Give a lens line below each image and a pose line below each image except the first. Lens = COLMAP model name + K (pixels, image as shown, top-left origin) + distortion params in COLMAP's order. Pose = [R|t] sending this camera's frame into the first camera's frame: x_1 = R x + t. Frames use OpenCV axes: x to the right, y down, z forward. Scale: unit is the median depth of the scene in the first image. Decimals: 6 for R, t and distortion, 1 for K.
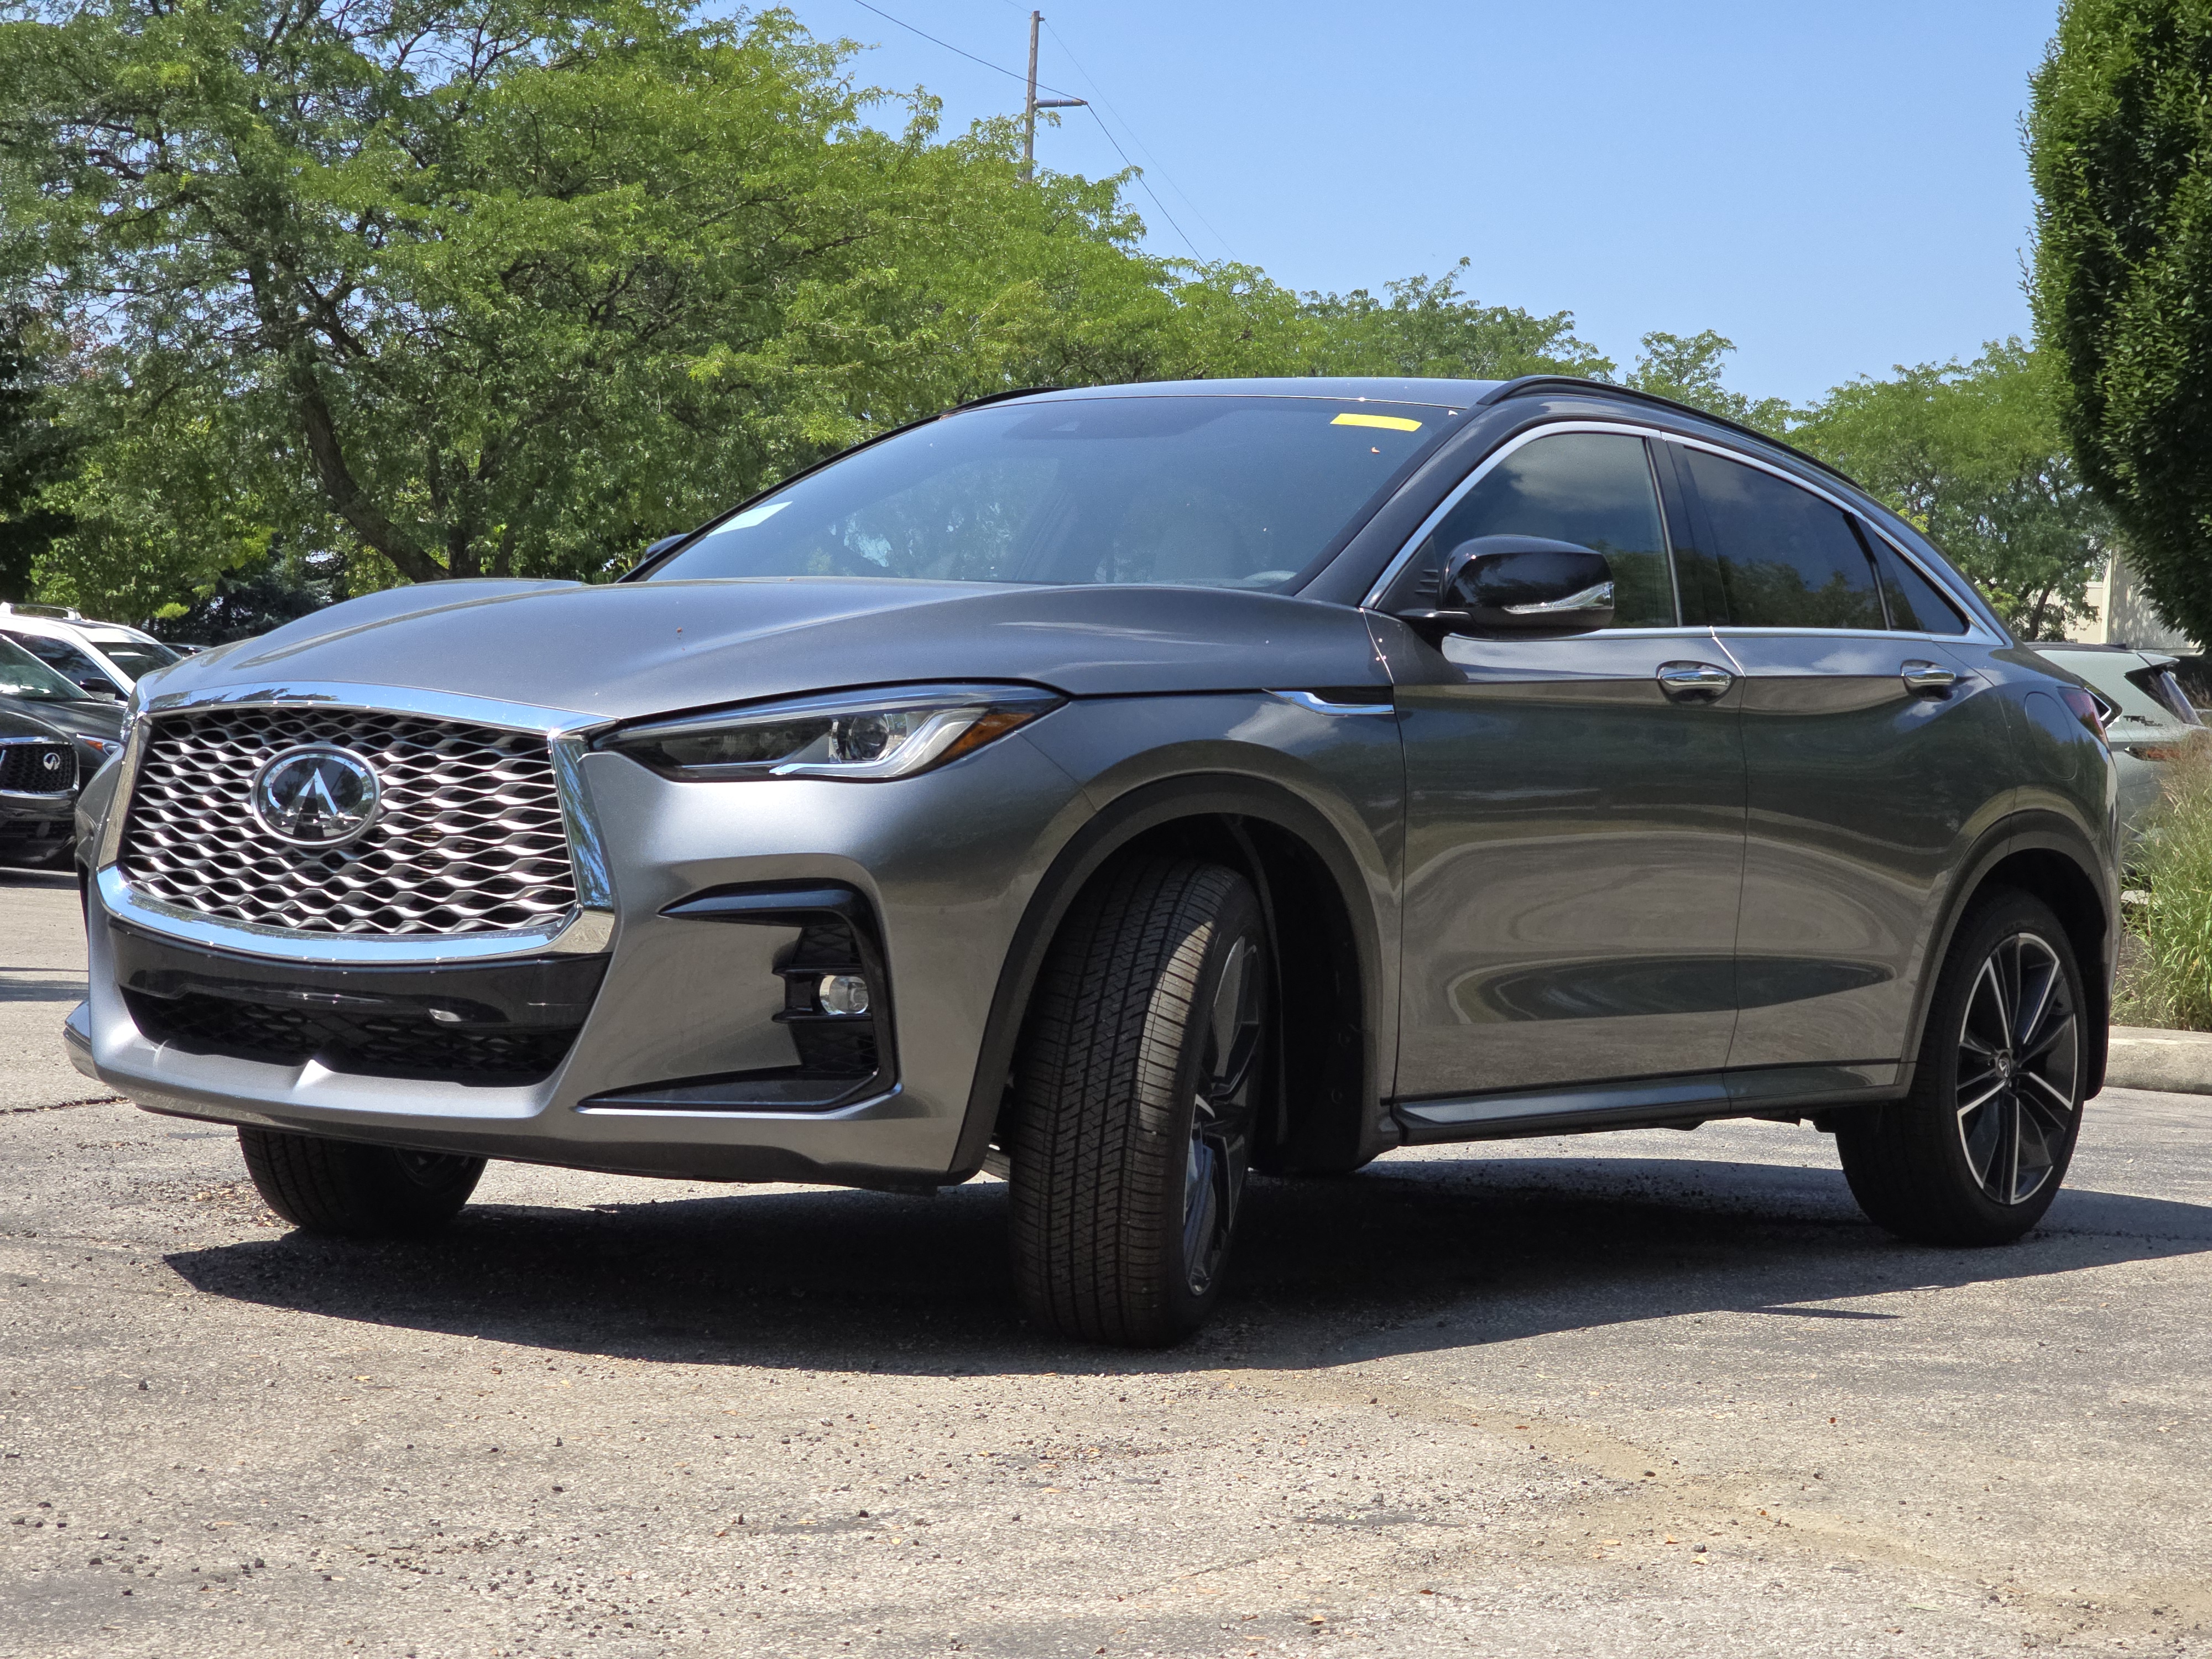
lens RADIAL K [[4476.9, 0, 1106.0], [0, 4476.9, 829.5], [0, 0, 1]] dist [-0.622488, 4.892633]
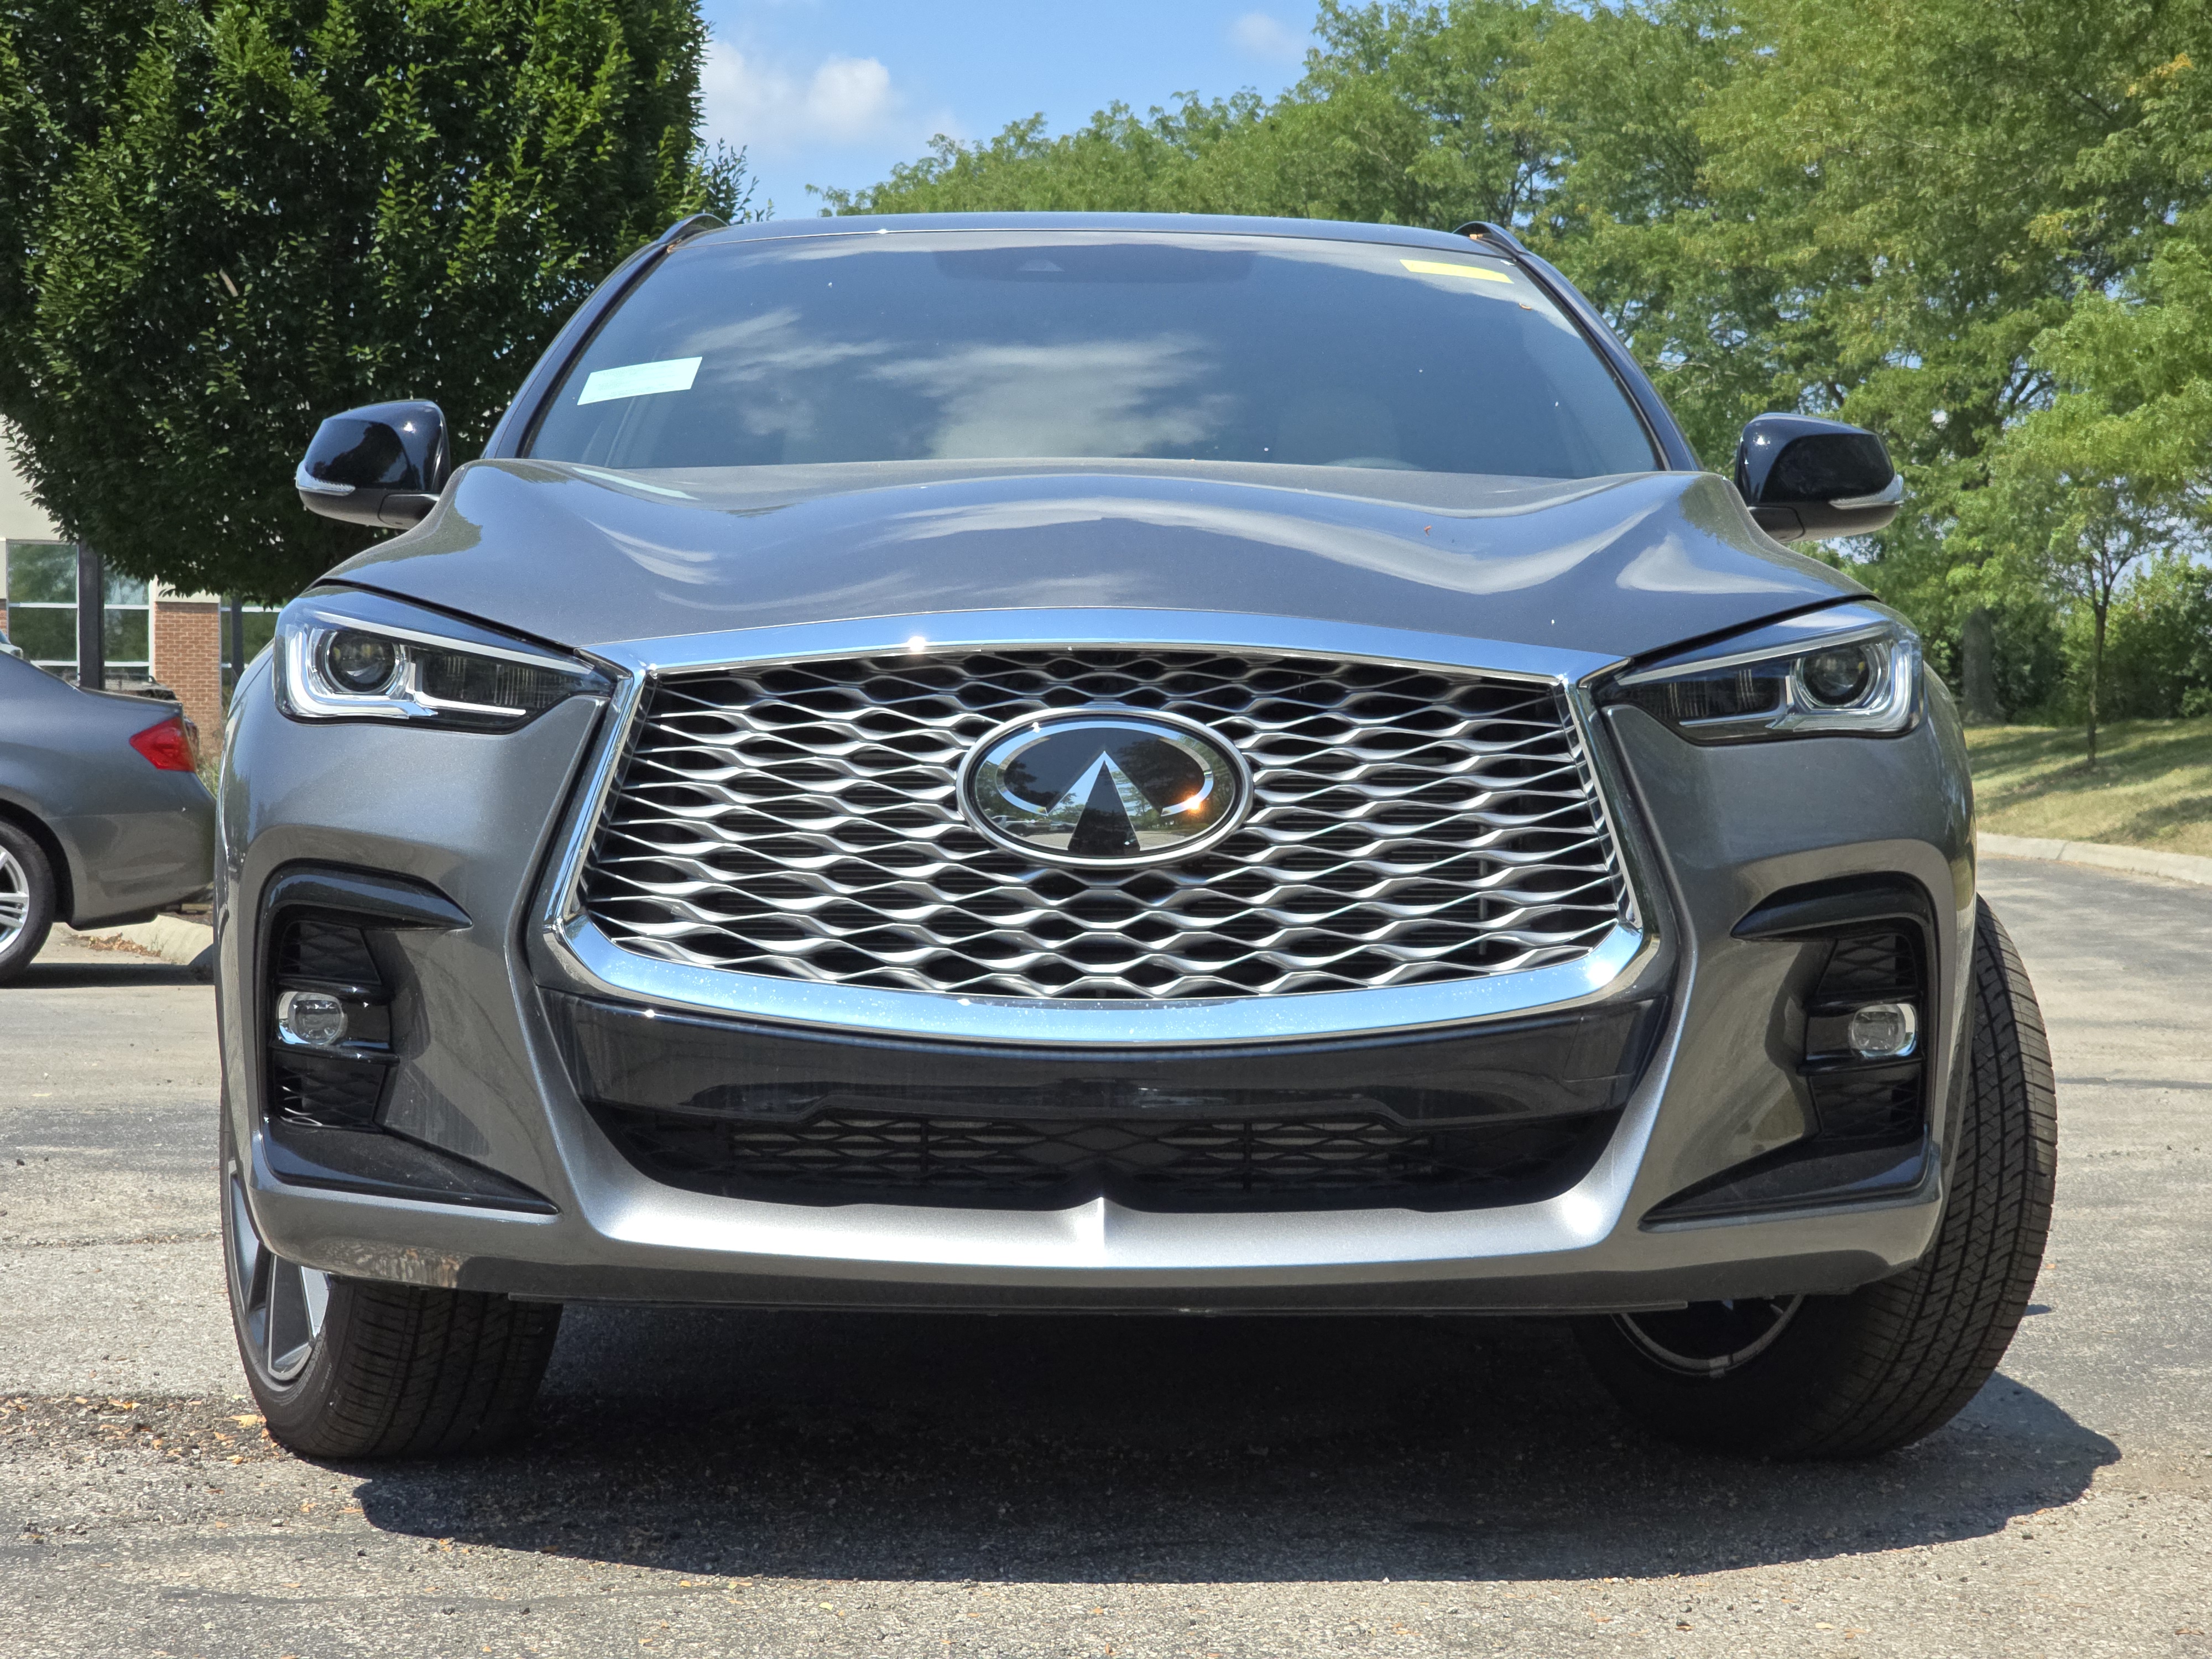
lens RADIAL K [[4476.9, 0, 1106.0], [0, 4476.9, 829.5], [0, 0, 1]] dist [-0.622488, 4.892633]
pose [[0.793679, -0.047834, 0.606453, -0.571784], [0.036409, 0.998852, 0.031135, -0.021709], [-0.607246, -0.002630, 0.794510, 0.487959]]
